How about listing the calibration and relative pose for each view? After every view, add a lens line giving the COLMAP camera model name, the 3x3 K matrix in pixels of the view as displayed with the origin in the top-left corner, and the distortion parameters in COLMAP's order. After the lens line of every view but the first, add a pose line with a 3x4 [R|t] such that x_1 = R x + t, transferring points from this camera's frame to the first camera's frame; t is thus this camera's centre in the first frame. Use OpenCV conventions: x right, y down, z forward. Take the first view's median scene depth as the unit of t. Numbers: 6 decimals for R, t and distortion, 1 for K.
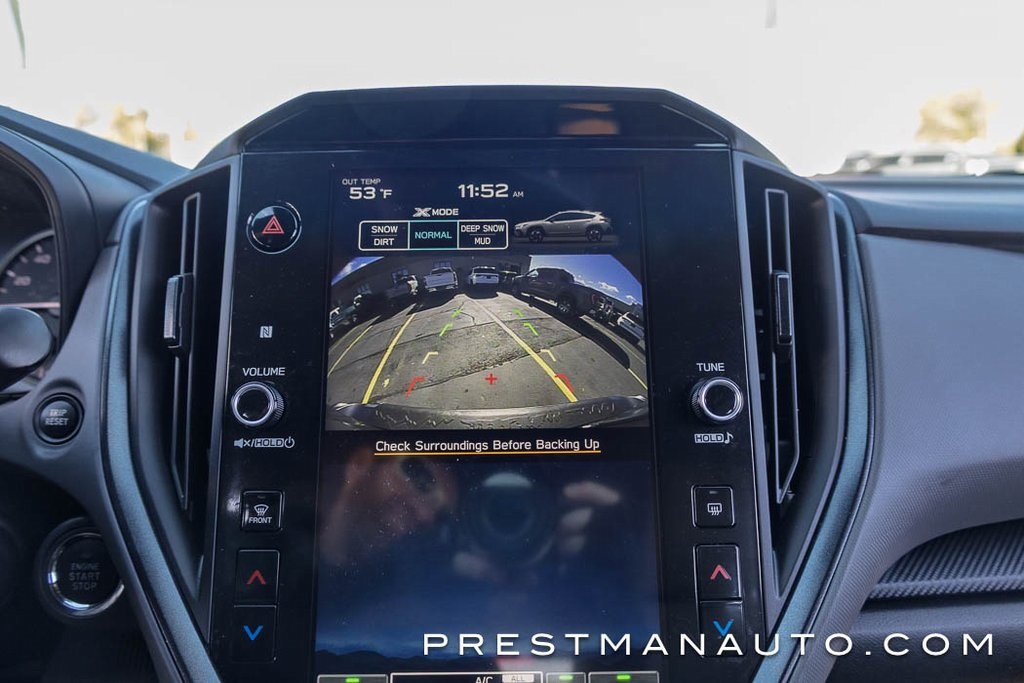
lens RADIAL K [[755.8, 0, 512.5], [0, 755.8, 335.6], [0, 0, 1]] dist [-0.011187, 0.001277]
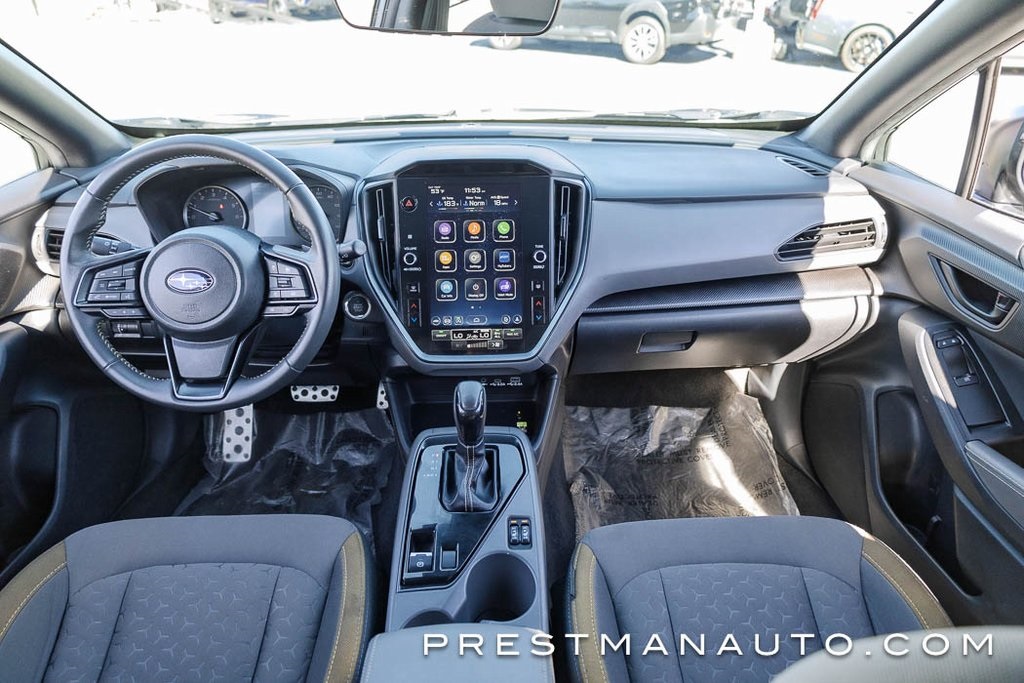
lens RADIAL K [[670.6, 0, 512.6], [0, 670.6, 338.4], [0, 0, 1]] dist [0.011510, -0.001048]
pose [[0.999801, -0.010046, 0.017240, 0.078651], [0.004350, 0.952967, 0.303044, -0.468740], [-0.019473, -0.302908, 0.952821, -1.973843]]
